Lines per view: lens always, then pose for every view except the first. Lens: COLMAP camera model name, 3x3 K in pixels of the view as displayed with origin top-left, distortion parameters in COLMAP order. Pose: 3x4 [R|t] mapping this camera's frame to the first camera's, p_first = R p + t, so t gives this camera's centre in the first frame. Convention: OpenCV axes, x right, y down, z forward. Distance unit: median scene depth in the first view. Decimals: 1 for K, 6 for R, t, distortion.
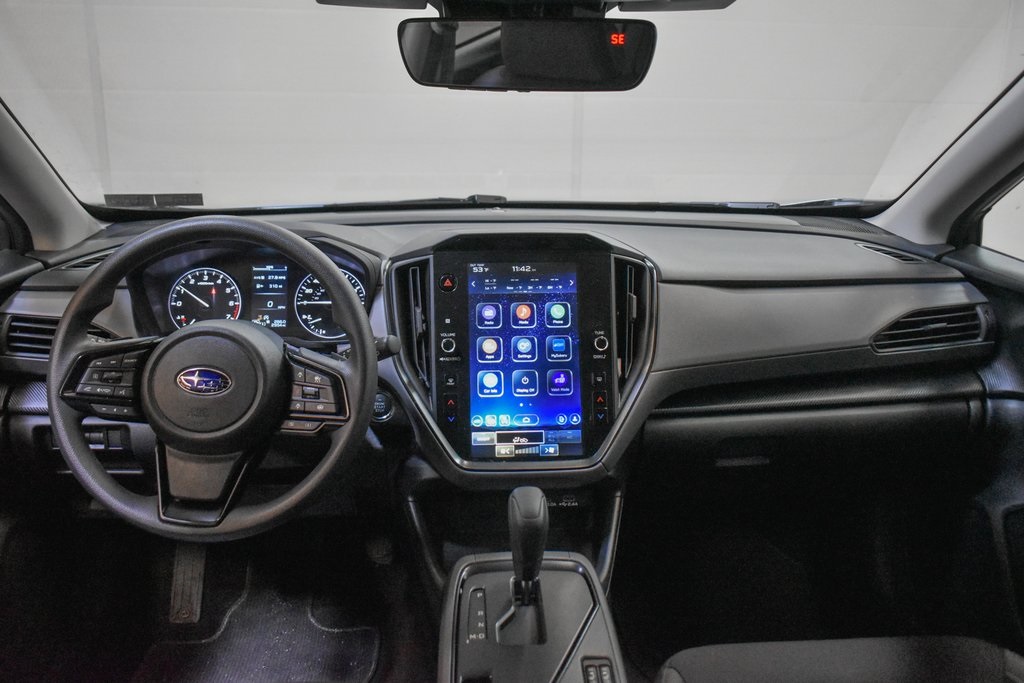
lens RADIAL K [[899.4, 0, 512.0], [0, 899.4, 341.5], [0, 0, 1]] dist [-0.011320, -0.012856]
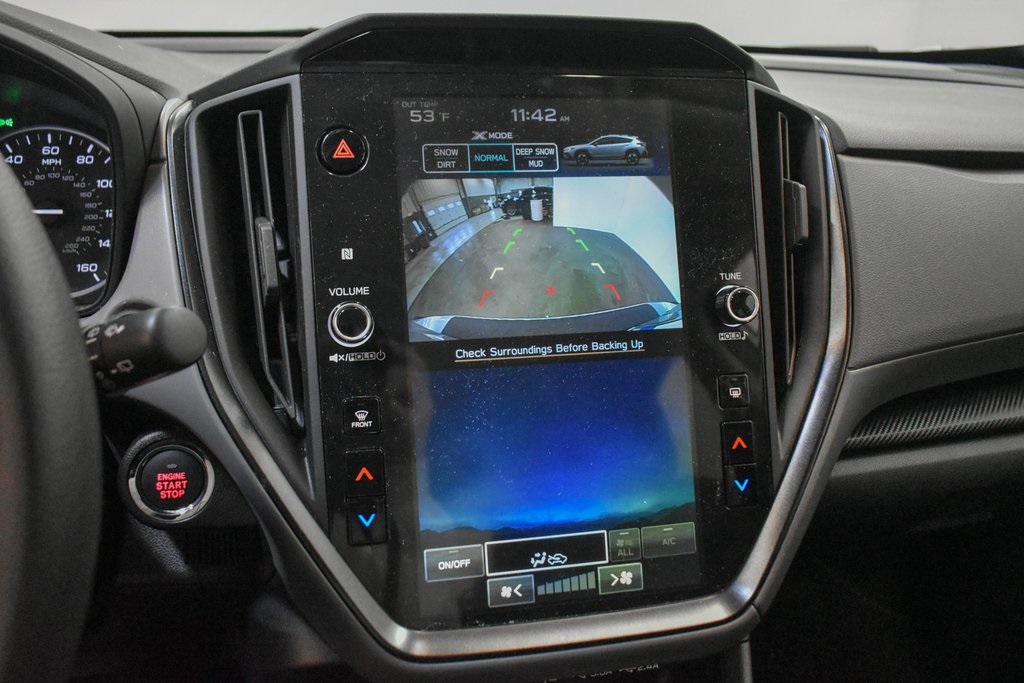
lens RADIAL K [[862.0, 0, 512.0], [0, 862.0, 341.5], [0, 0, 1]] dist [-0.009330, 0.005093]
pose [[0.989531, -0.031130, 0.140921, -0.055466], [0.018322, 0.995656, 0.091291, -0.018030], [-0.143151, -0.087753, 0.985803, 0.638789]]
